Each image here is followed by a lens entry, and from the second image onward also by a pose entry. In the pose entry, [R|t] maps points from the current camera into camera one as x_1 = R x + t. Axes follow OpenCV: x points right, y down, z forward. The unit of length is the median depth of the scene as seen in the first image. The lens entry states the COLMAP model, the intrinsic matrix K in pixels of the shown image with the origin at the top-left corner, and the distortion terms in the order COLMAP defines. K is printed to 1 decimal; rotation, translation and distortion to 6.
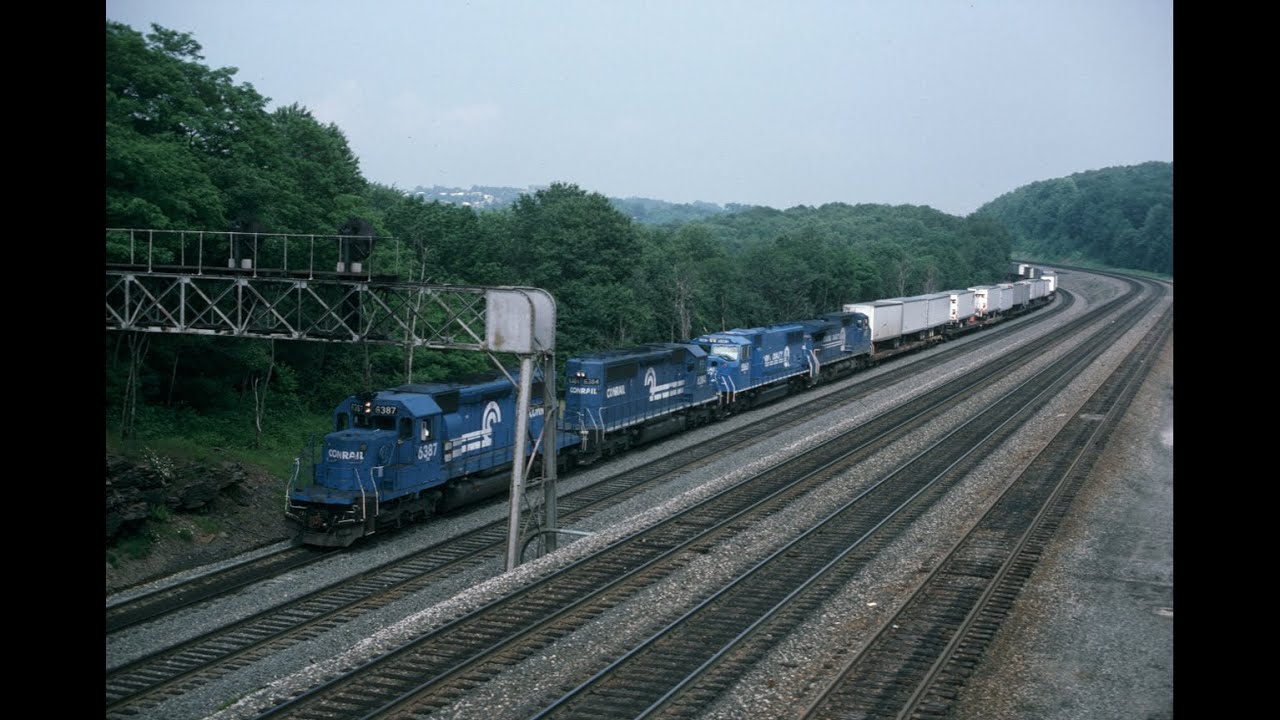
lens RADIAL K [[1669.1, 0, 640.0], [0, 1669.1, 361.1], [0, 0, 1]] dist [-0.084297, 0.000000]
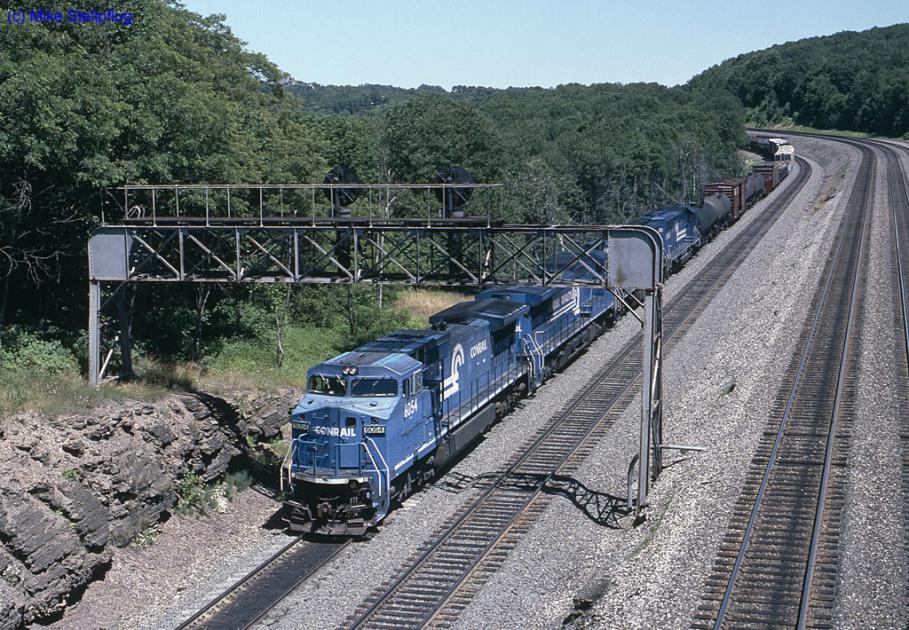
lens RADIAL K [[1491.9, 0, 454.4], [0, 1491.9, 314.6], [0, 0, 1]] dist [-0.007325, 0.000000]
pose [[0.997545, -0.053590, 0.045070, -0.150257], [0.050944, 0.997019, 0.057940, -0.032044], [-0.048041, -0.055502, 0.997302, 0.024175]]
